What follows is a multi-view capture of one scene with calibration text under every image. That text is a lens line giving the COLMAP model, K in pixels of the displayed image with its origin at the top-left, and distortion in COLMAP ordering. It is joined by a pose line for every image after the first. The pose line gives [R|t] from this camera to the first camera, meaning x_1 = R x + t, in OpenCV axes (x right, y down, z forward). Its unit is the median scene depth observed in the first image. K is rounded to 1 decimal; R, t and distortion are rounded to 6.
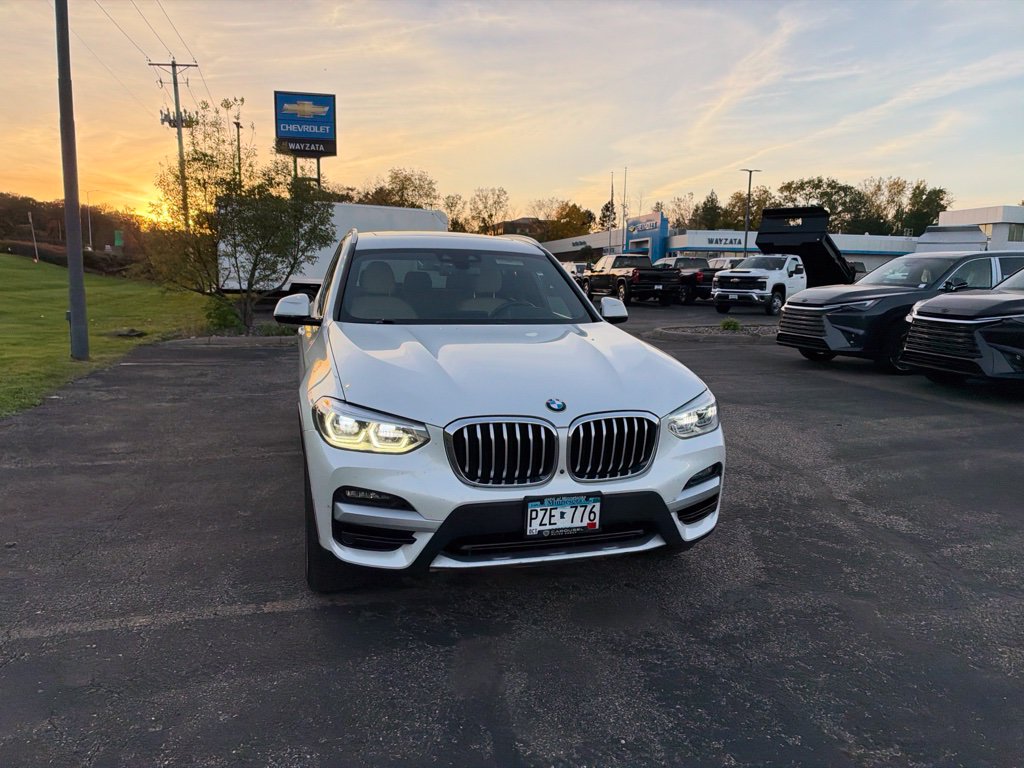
lens RADIAL K [[735.2, 0, 515.9], [0, 735.2, 385.8], [0, 0, 1]] dist [0.036242, -0.069541]
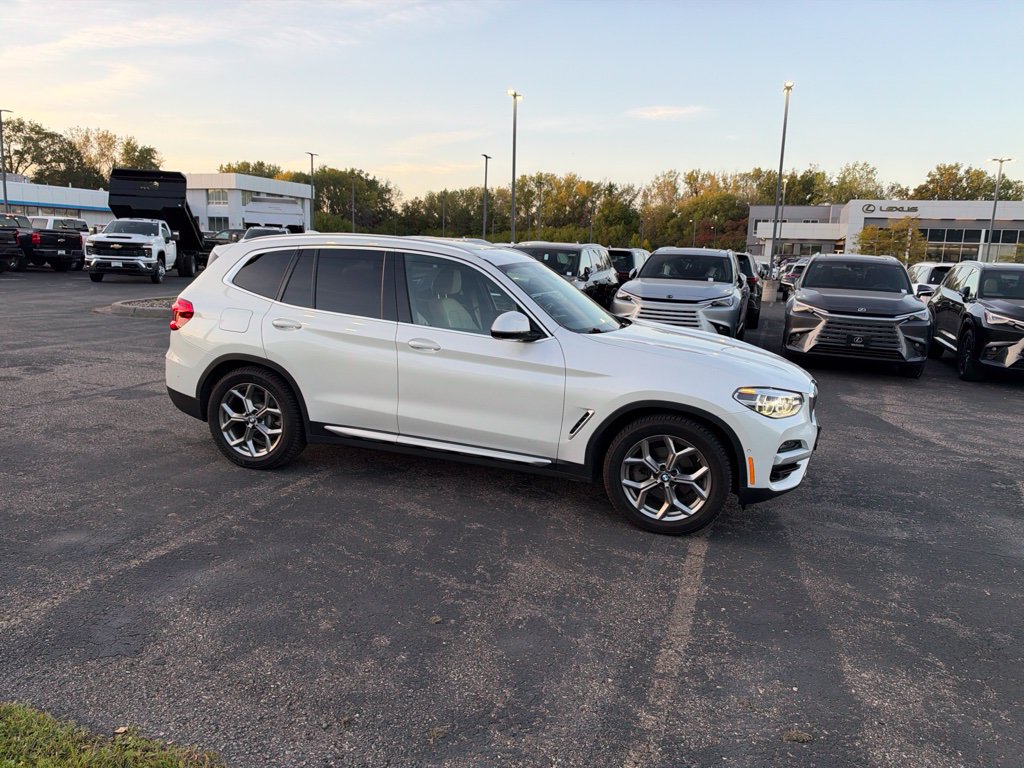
lens RADIAL K [[735.2, 0, 515.9], [0, 735.2, 385.8], [0, 0, 1]] dist [0.036242, -0.069541]
pose [[0.561308, -0.141466, 0.815427, -1.151040], [0.093600, 0.989812, 0.107289, -0.127413], [-0.822297, 0.016102, 0.568831, 0.372877]]
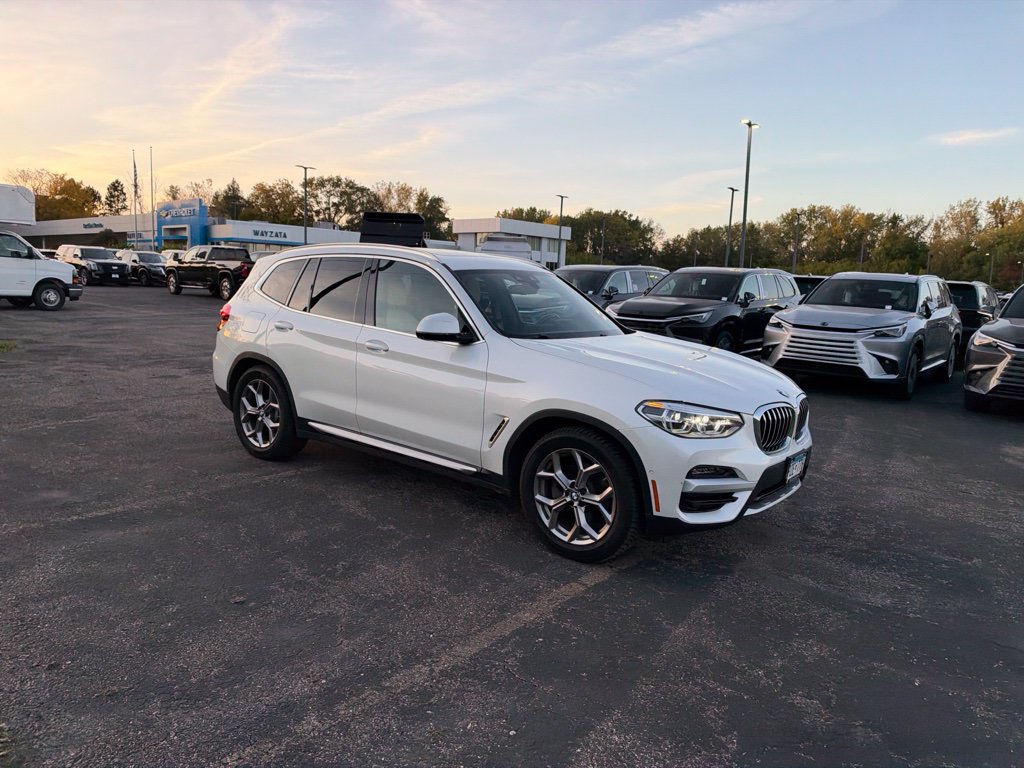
lens RADIAL K [[734.2, 0, 514.7], [0, 734.2, 384.6], [0, 0, 1]] dist [0.059503, -0.120097]
pose [[0.811394, -0.065937, 0.580769, -0.807411], [0.060954, 0.997744, 0.028119, -0.042666], [-0.581313, 0.012584, 0.813583, 0.072578]]
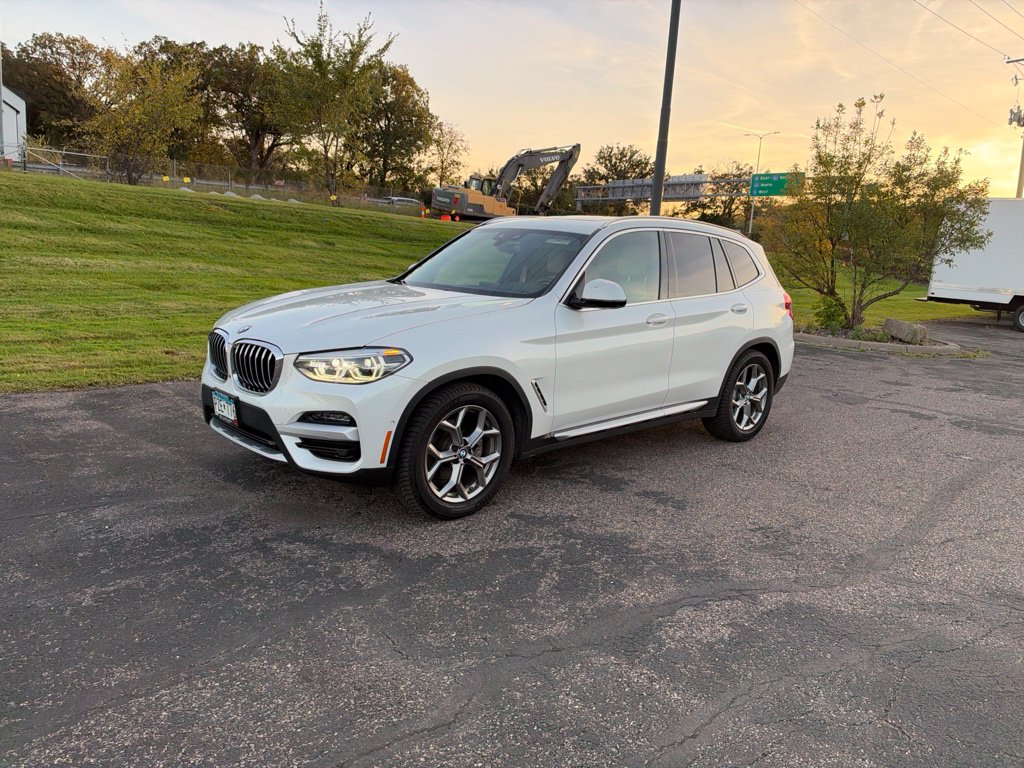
lens RADIAL K [[737.7, 0, 515.2], [0, 737.7, 386.9], [0, 0, 1]] dist [0.017048, -0.032131]
pose [[0.459607, 0.171703, -0.871366, 0.989108], [-0.183229, 0.978358, 0.096140, -0.062260], [0.869016, 0.115473, 0.481121, 0.517360]]
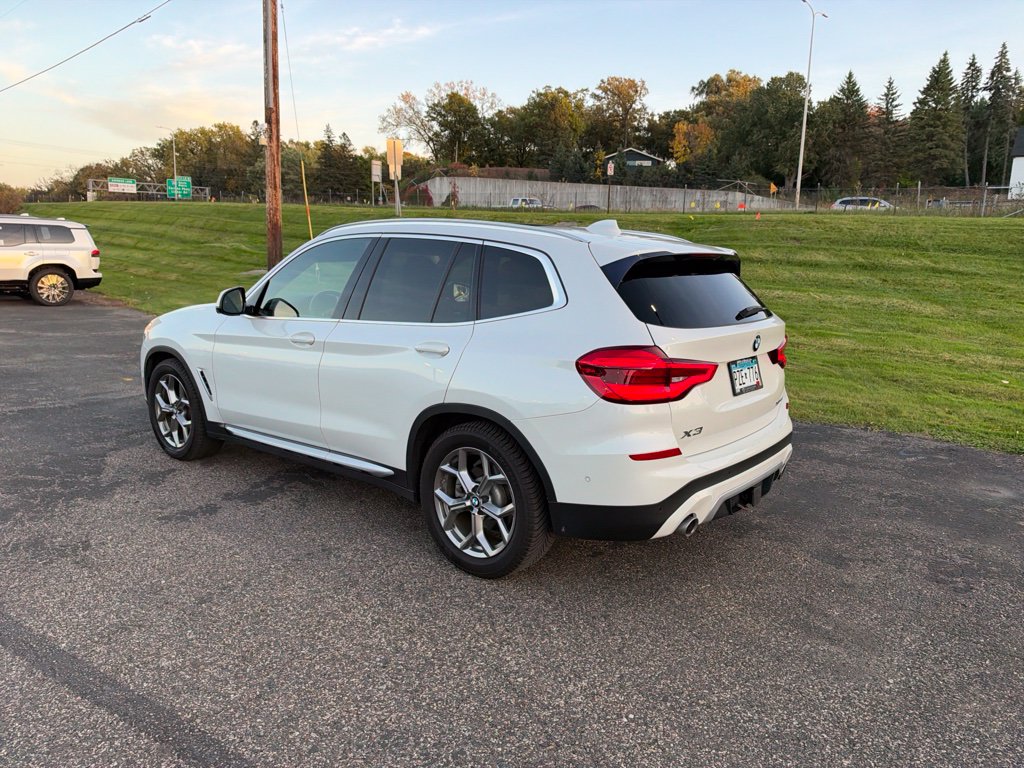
lens RADIAL K [[738.9, 0, 516.7], [0, 738.9, 371.1], [0, 0, 1]] dist [0.009625, -0.024368]
pose [[-0.815136, 0.061895, -0.575953, 0.422225], [-0.125567, 0.951755, 0.279992, -0.364136], [0.565496, 0.300552, -0.768038, 2.163556]]
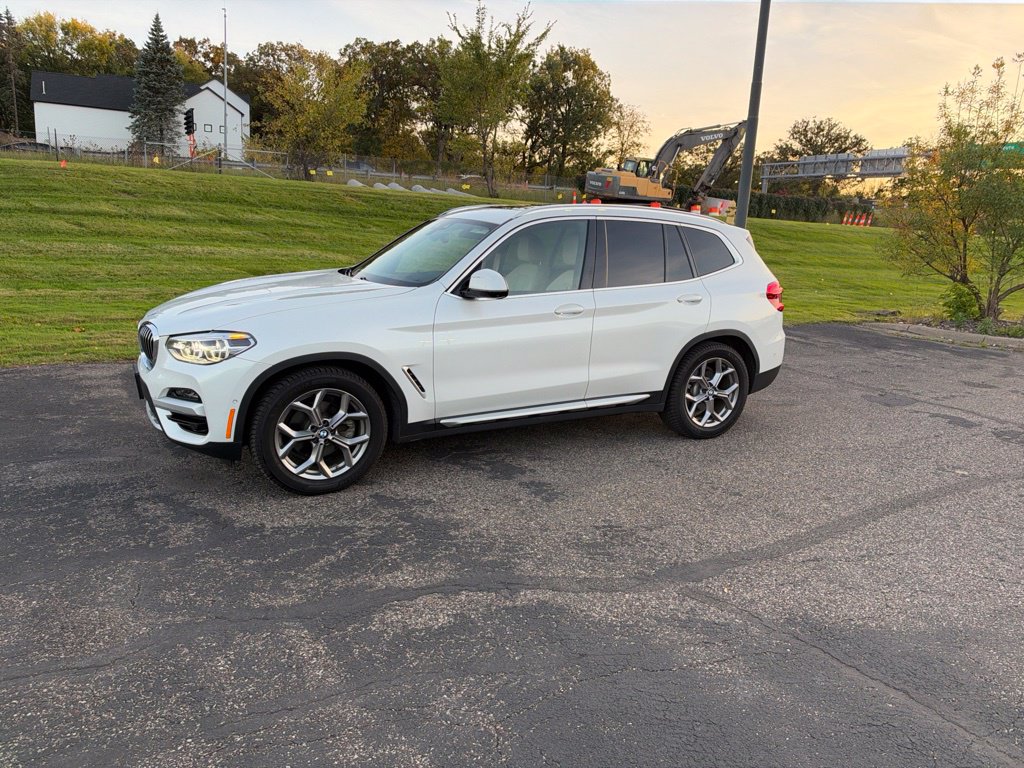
lens RADIAL K [[734.0, 0, 510.7], [0, 734.0, 384.8], [0, 0, 1]] dist [0.006780, -0.021181]
pose [[0.224092, 0.202975, -0.953197, 1.143378], [-0.187924, 0.968715, 0.162099, -0.147314], [0.956278, 0.142804, 0.255225, 0.887647]]
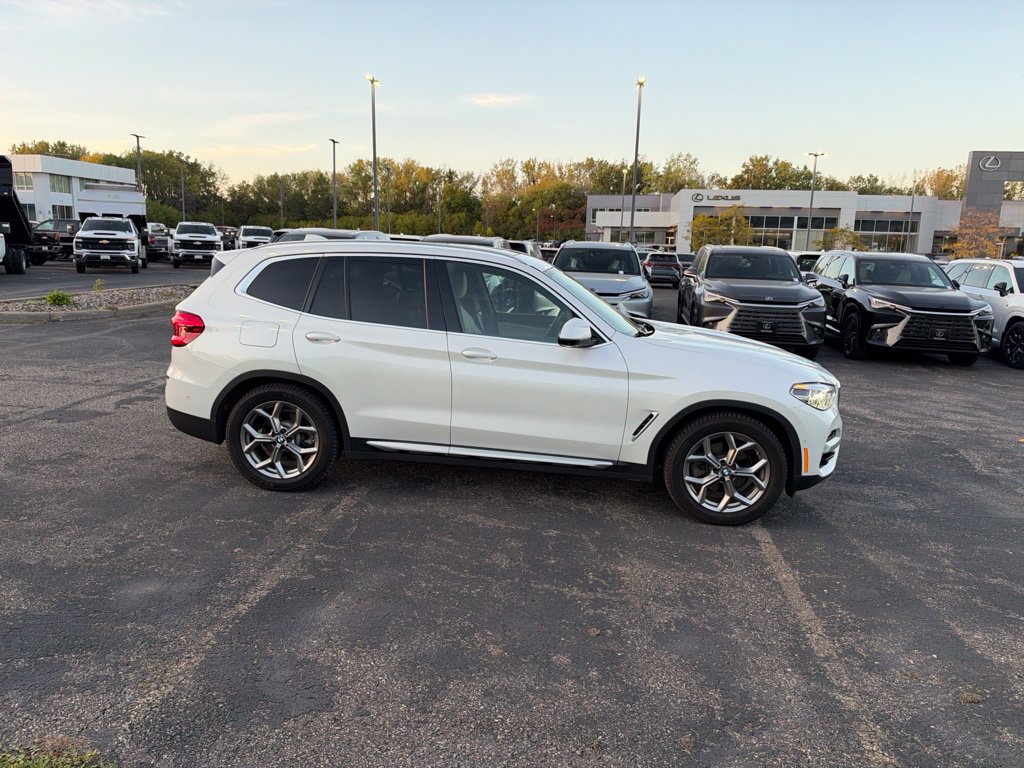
lens RADIAL K [[730.7, 0, 516.1], [0, 730.7, 391.7], [0, 0, 1]] dist [0.066515, -0.124972]
pose [[0.371959, -0.185476, 0.909530, -1.295752], [0.112565, 0.981616, 0.154142, -0.189261], [-0.921399, 0.045047, 0.385999, 0.647988]]
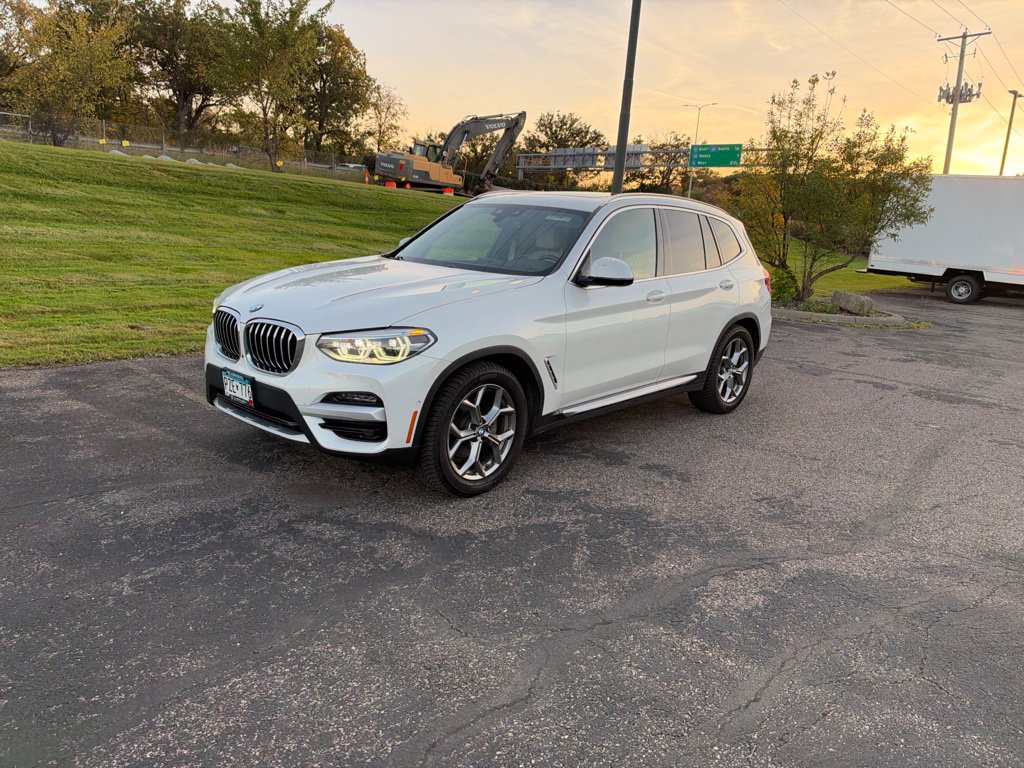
lens RADIAL K [[735.2, 0, 515.9], [0, 735.2, 385.8], [0, 0, 1]] dist [0.036242, -0.069541]
pose [[0.530270, 0.201956, -0.823424, 0.946517], [-0.184712, 0.975405, 0.120280, -0.056223], [0.827463, 0.088315, 0.554532, 0.431649]]
